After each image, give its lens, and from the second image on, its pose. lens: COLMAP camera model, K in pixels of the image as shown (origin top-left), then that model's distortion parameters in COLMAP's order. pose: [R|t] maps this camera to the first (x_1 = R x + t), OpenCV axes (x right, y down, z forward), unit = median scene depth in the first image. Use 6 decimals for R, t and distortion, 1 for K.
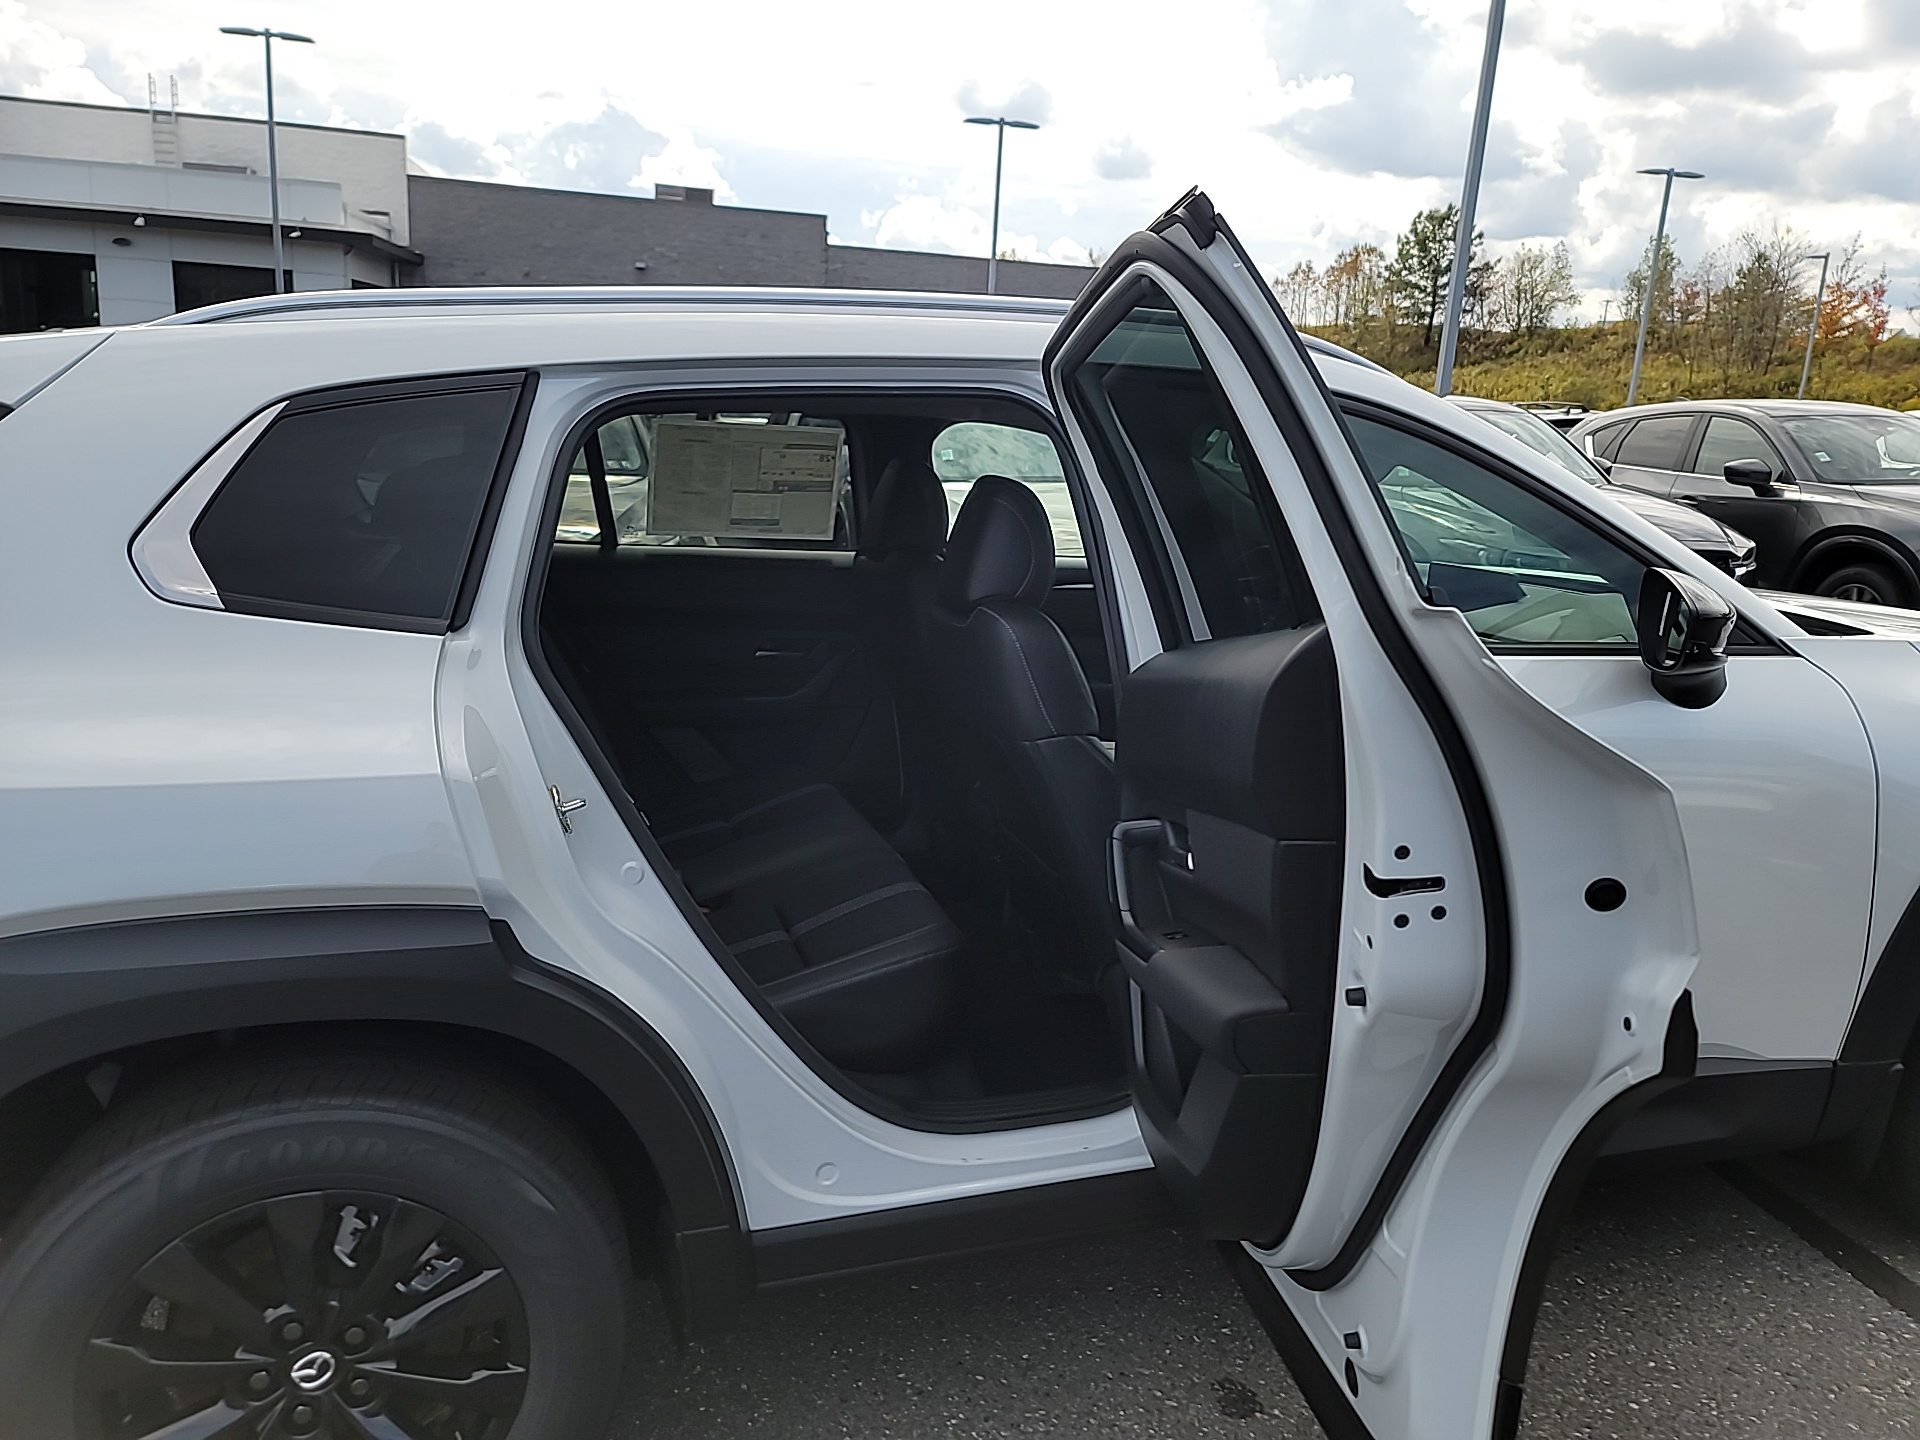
lens RADIAL K [[1421.3, 0, 976.0], [0, 1421.3, 725.3], [0, 0, 1]] dist [0.013724, -0.001880]
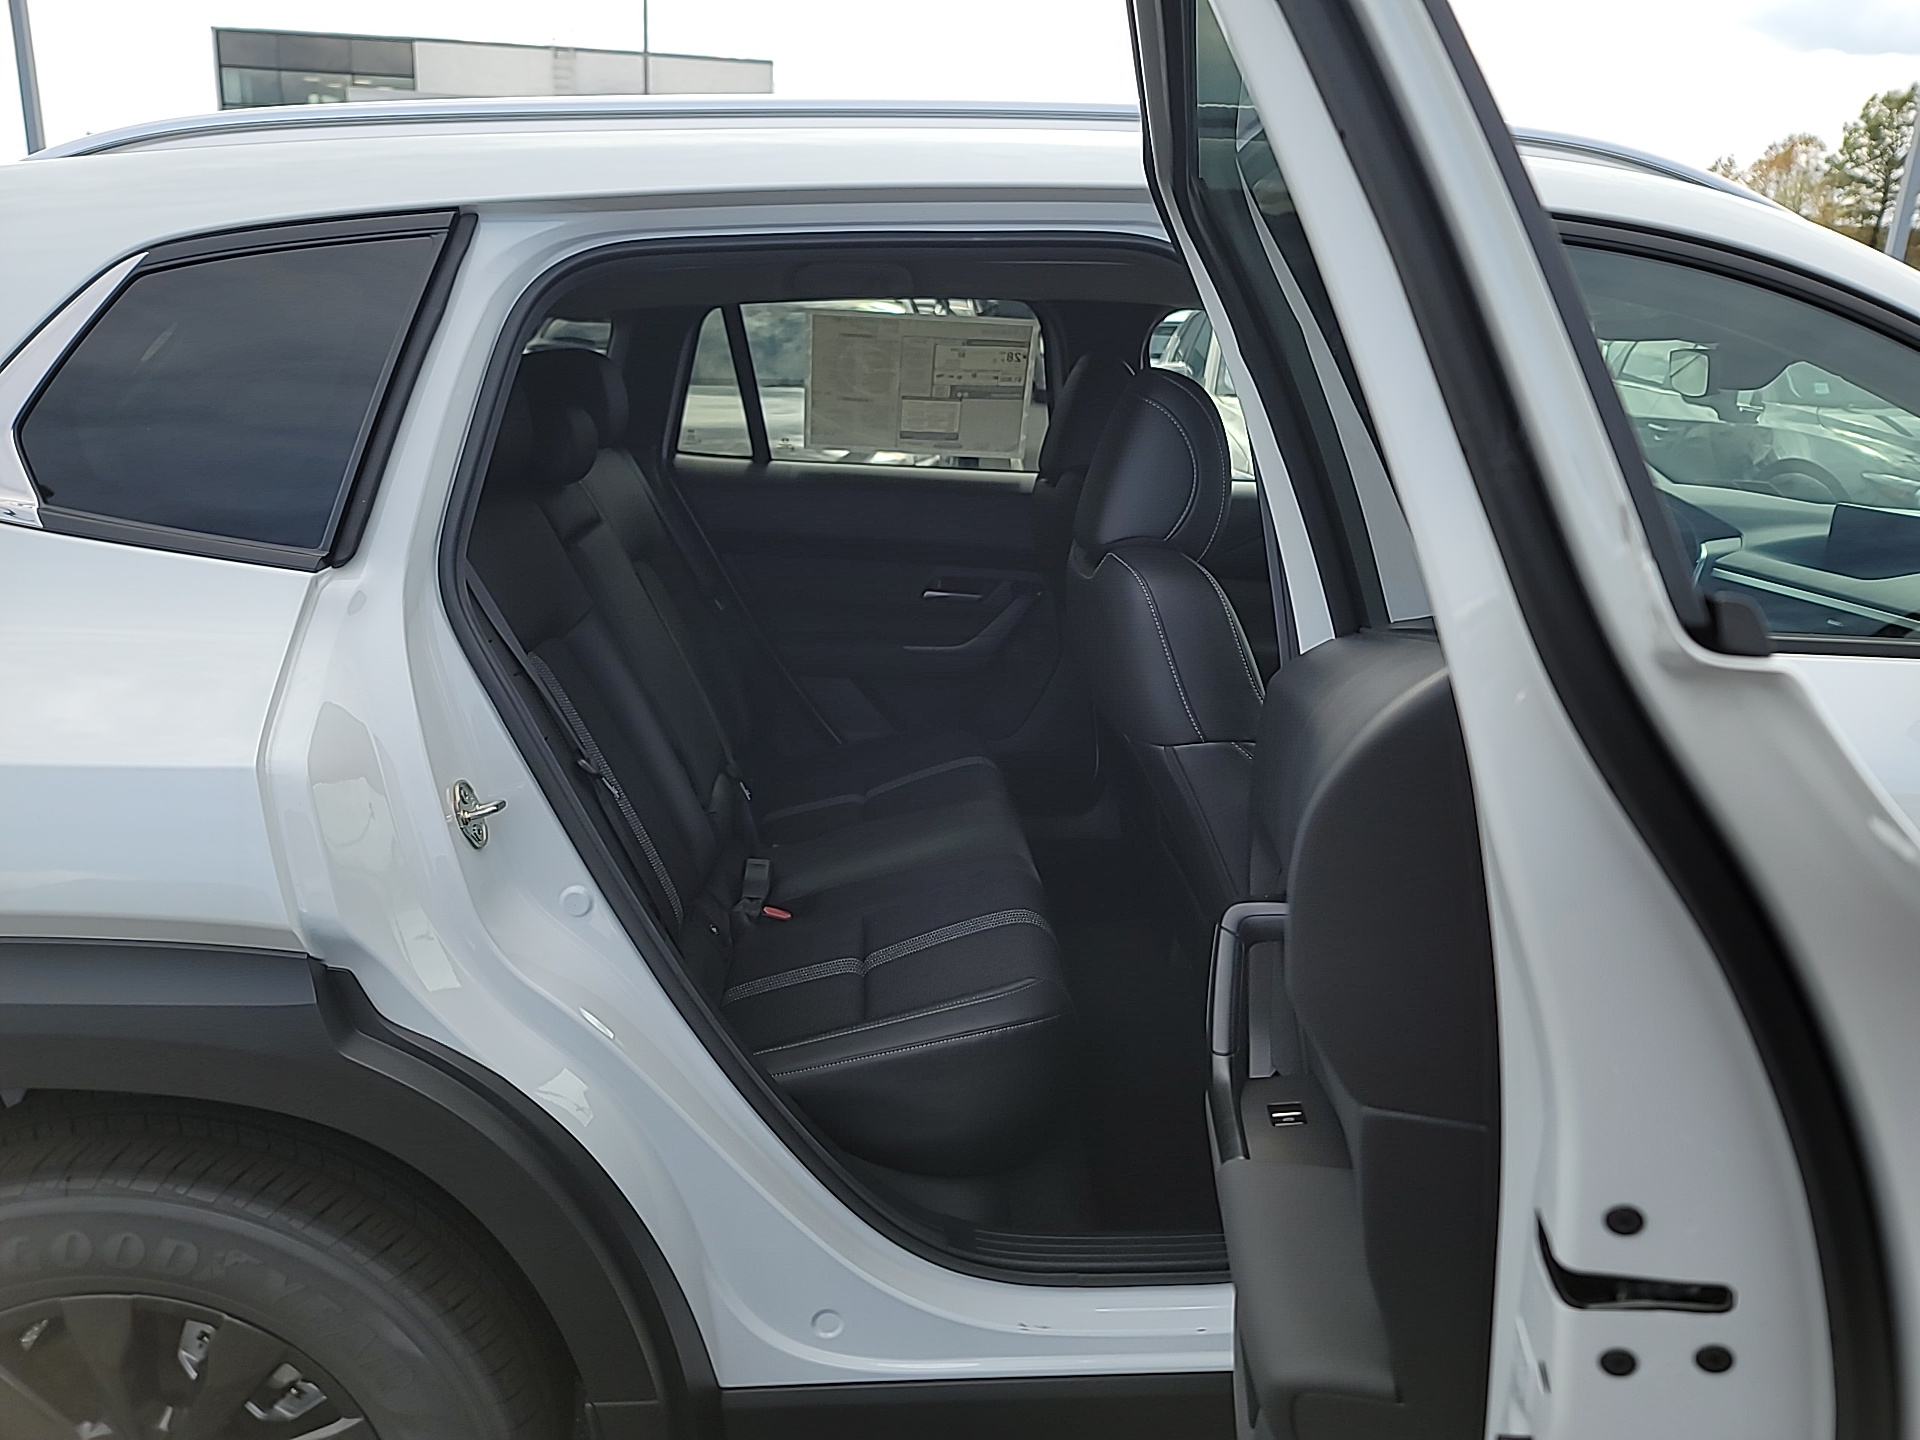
lens RADIAL K [[1419.9, 0, 952.2], [0, 1419.9, 730.9], [0, 0, 1]] dist [0.059180, -0.067779]
pose [[0.969220, 0.063492, -0.237868, 0.126685], [-0.050138, 0.996830, 0.061781, -0.042858], [0.241037, -0.047953, 0.969331, 0.350932]]
